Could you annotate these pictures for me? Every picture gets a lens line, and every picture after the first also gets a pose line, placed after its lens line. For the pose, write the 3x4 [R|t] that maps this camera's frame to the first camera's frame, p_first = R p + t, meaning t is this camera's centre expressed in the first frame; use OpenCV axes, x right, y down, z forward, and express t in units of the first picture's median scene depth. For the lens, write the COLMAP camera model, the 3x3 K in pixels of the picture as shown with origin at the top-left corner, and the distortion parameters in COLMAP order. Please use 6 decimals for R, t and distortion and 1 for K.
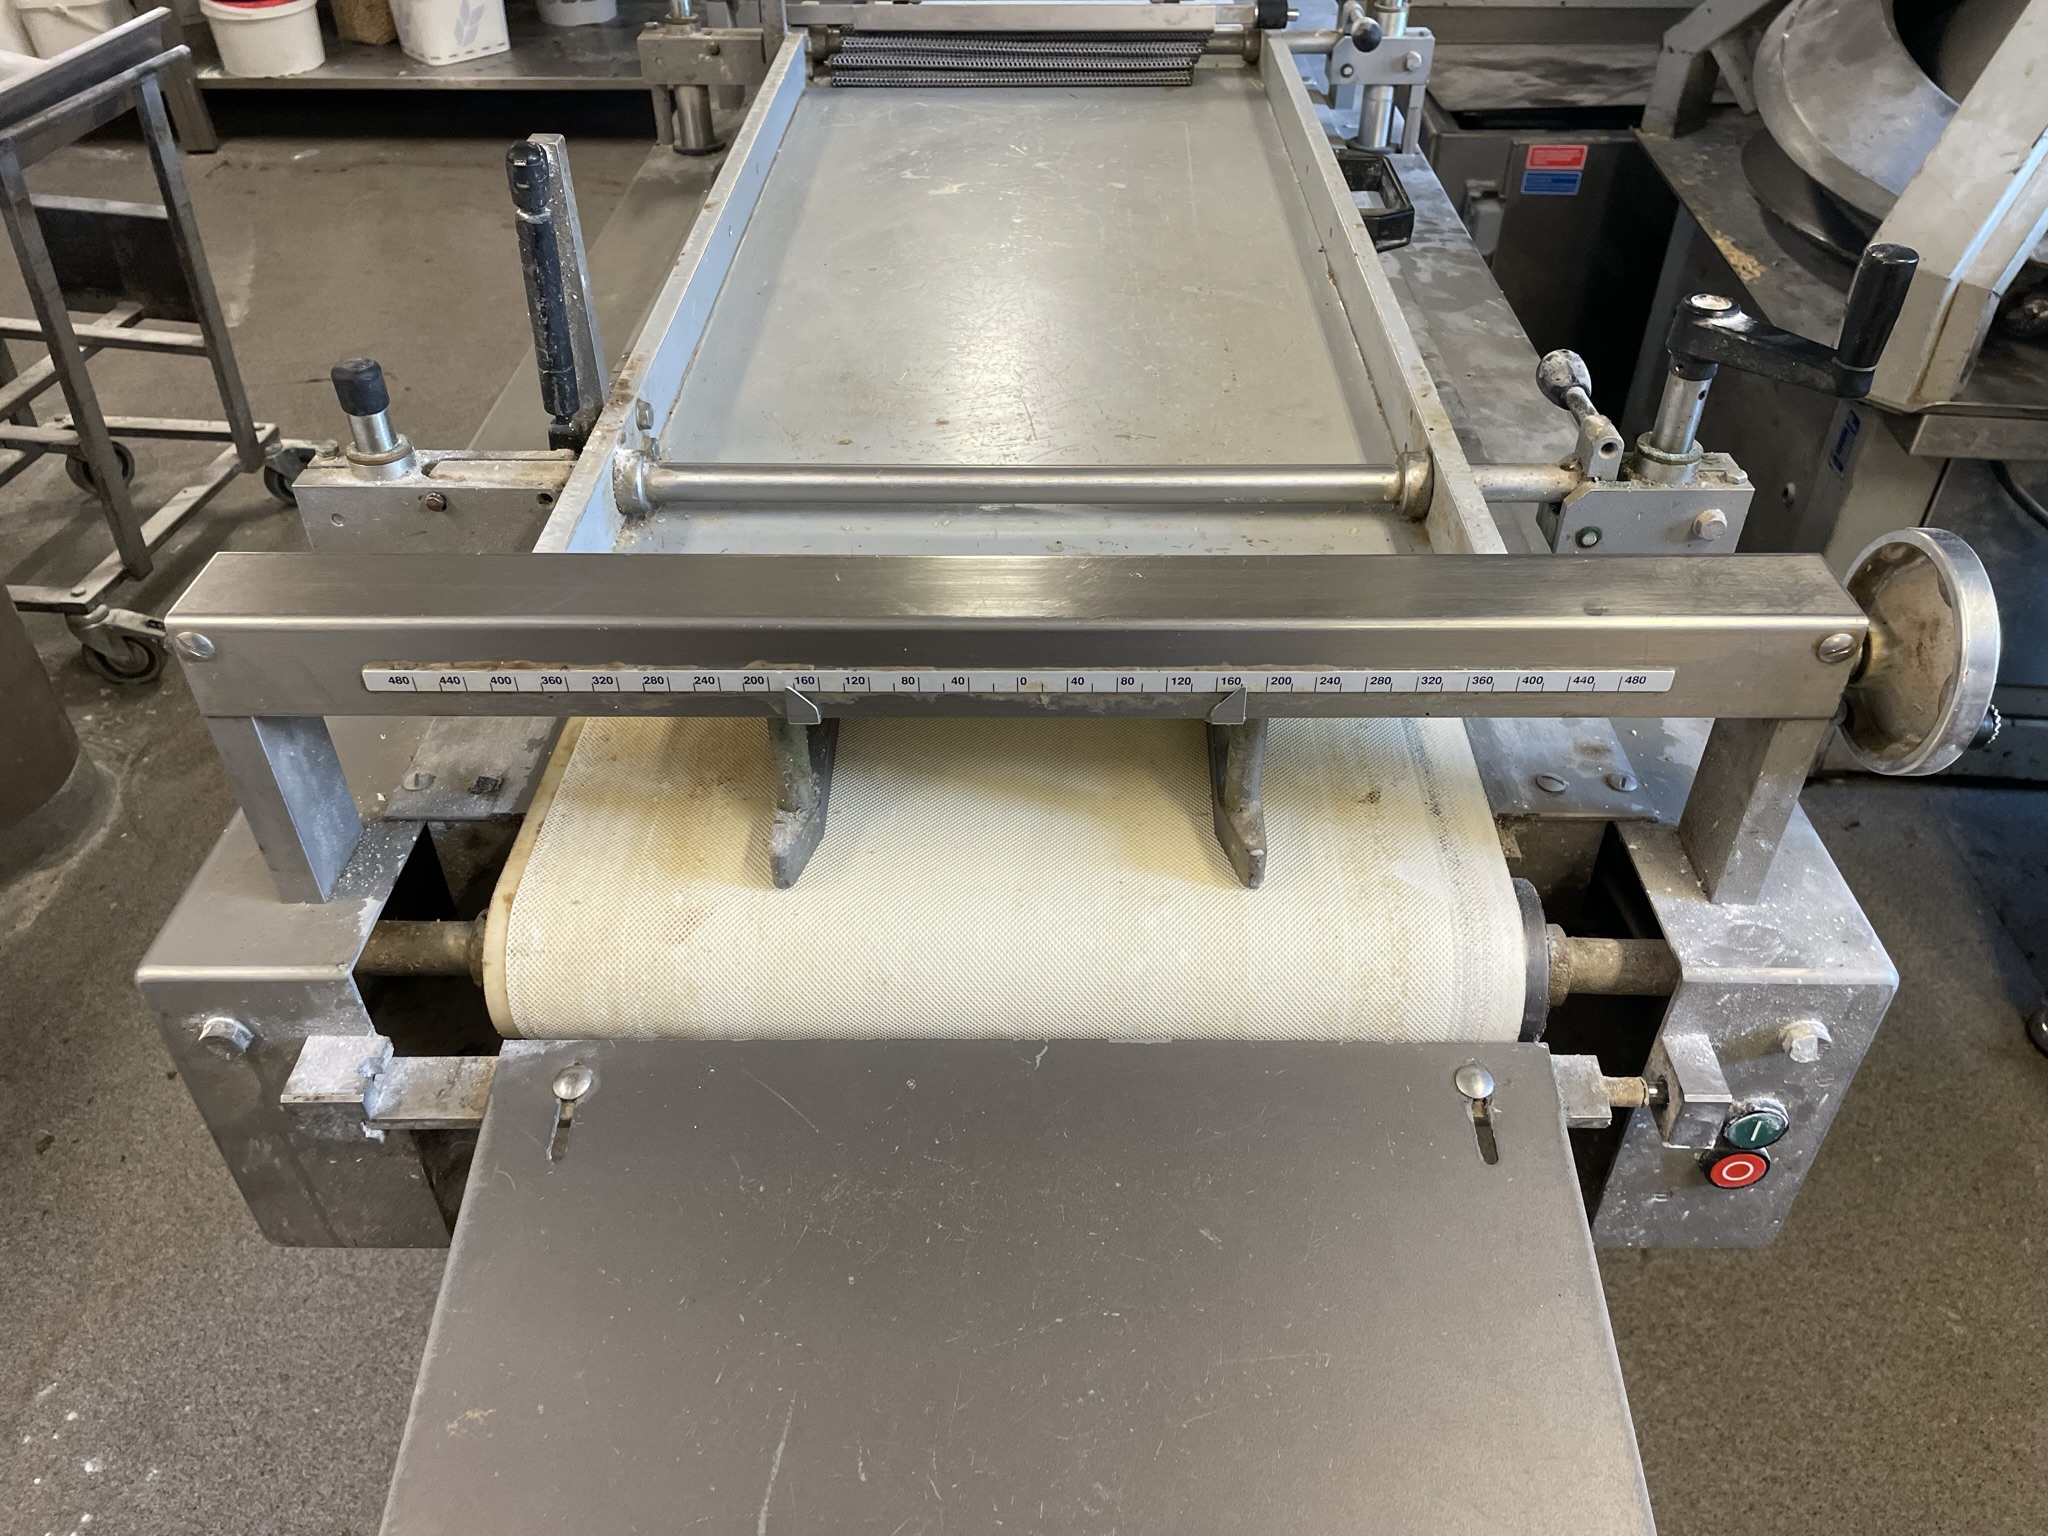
lens RADIAL K [[1609.0, 0, 1029.8], [0, 1609.0, 782.8], [0, 0, 1]] dist [0.045357, -0.071241]
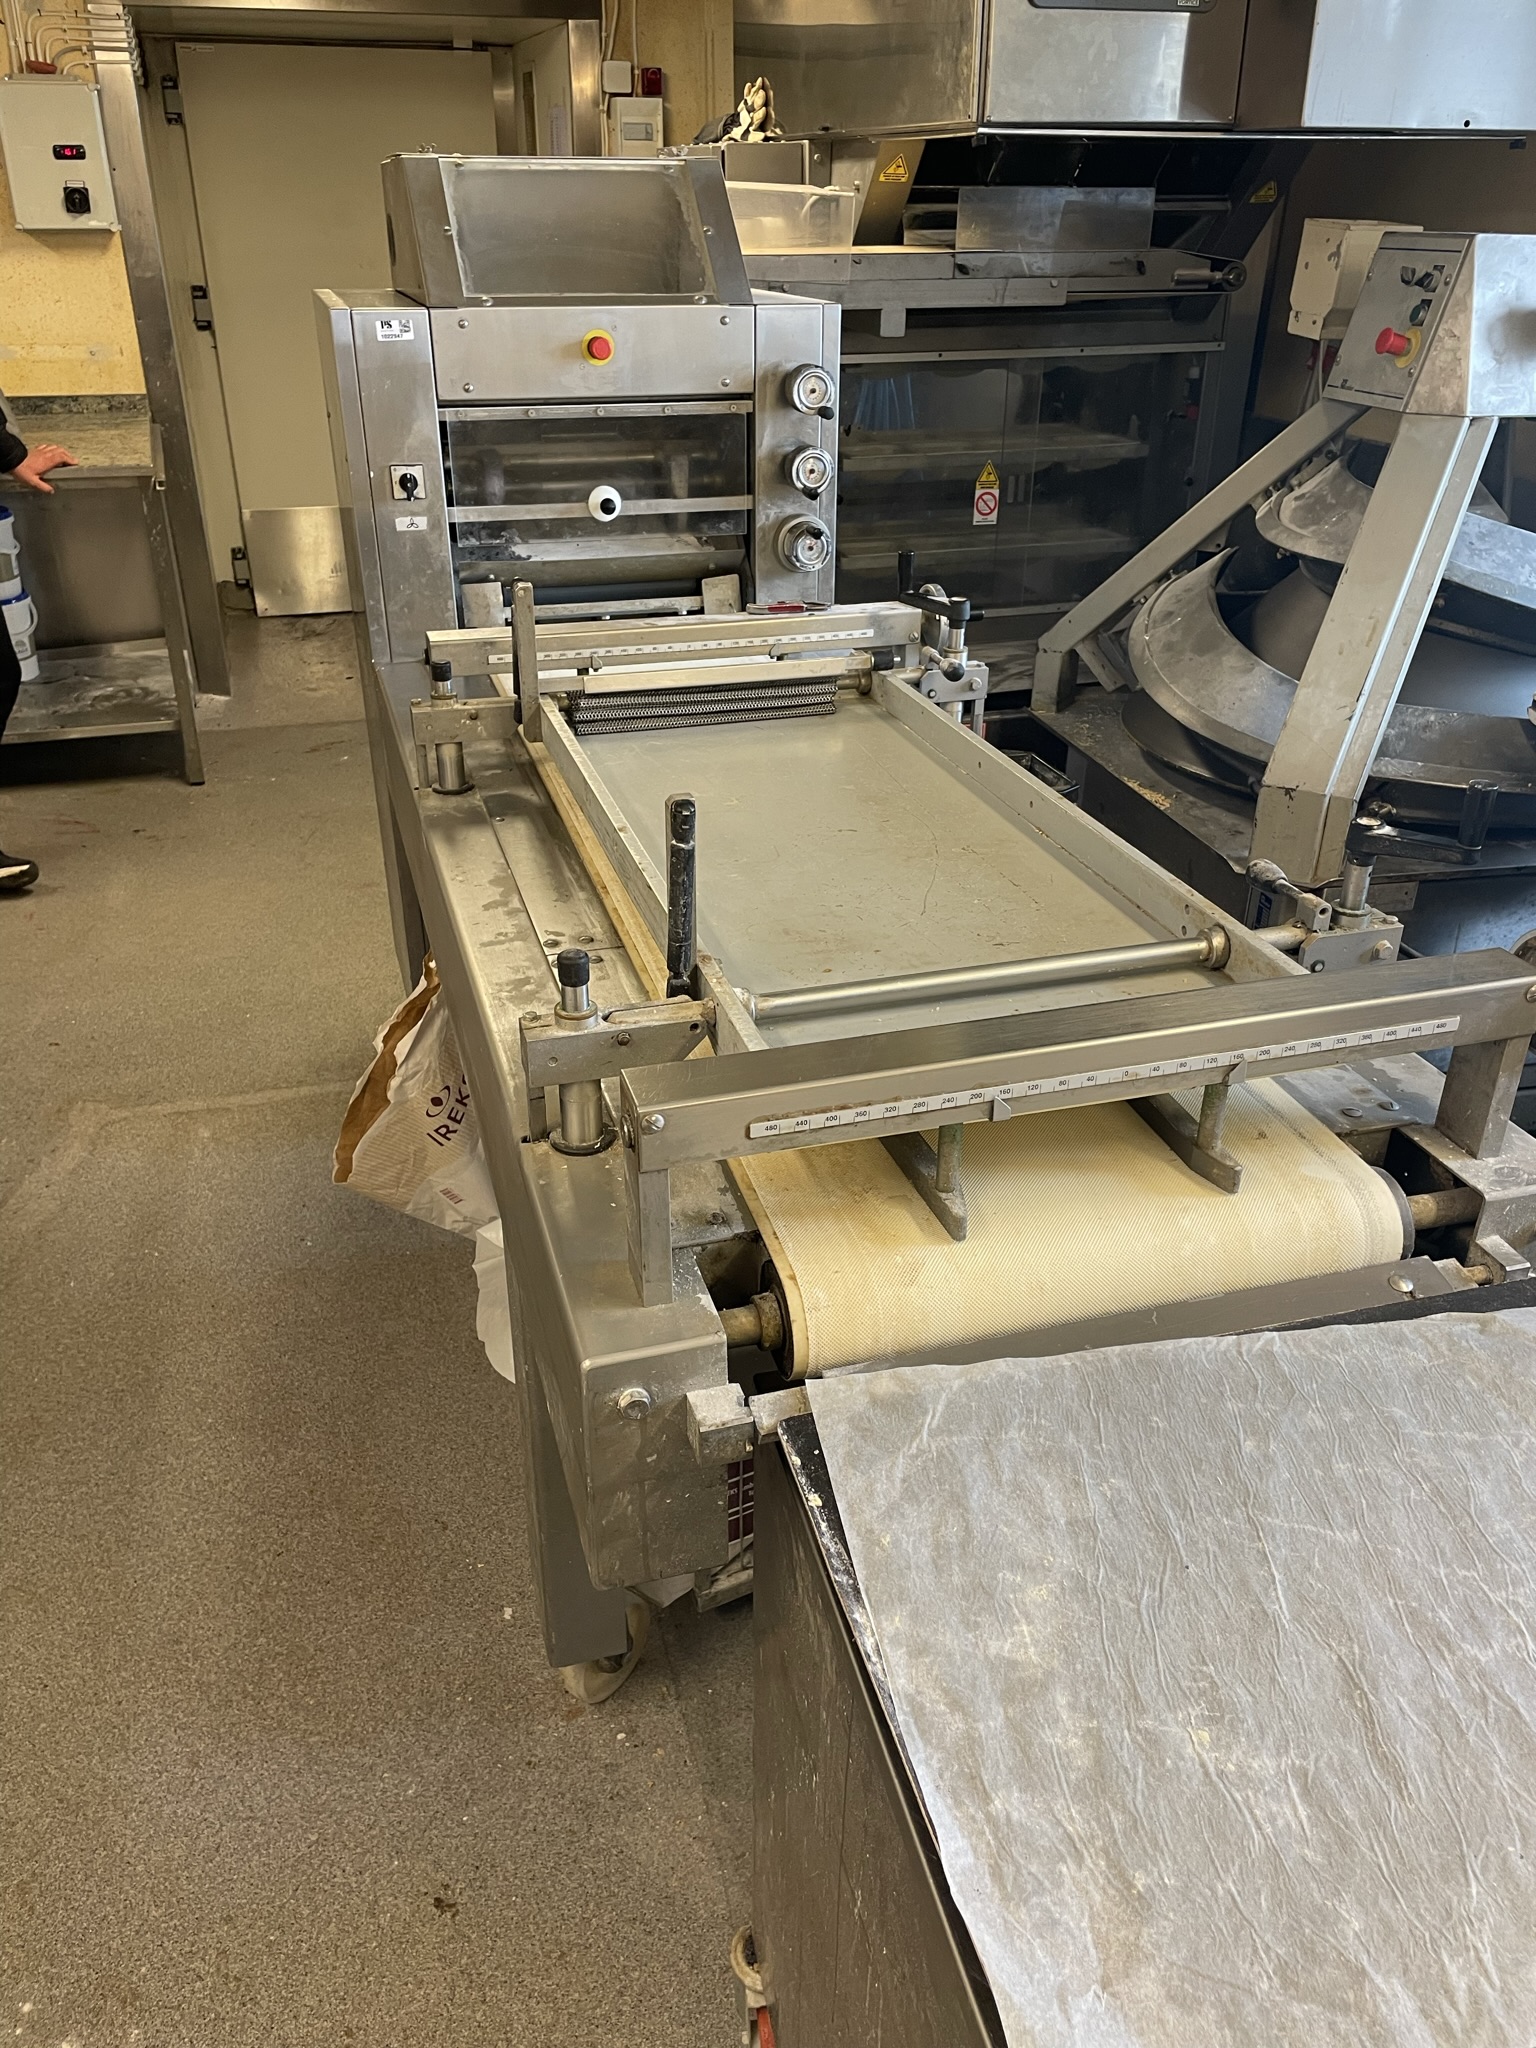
lens RADIAL K [[1609.0, 0, 755.7], [0, 1609.0, 1026.8], [0, 0, 1]] dist [0.045357, -0.071241]
pose [[0.957741, -0.129803, 0.256677, -0.614401], [0.177244, 0.969154, -0.171248, 0.083286], [-0.226531, 0.209506, 0.951205, -0.394534]]
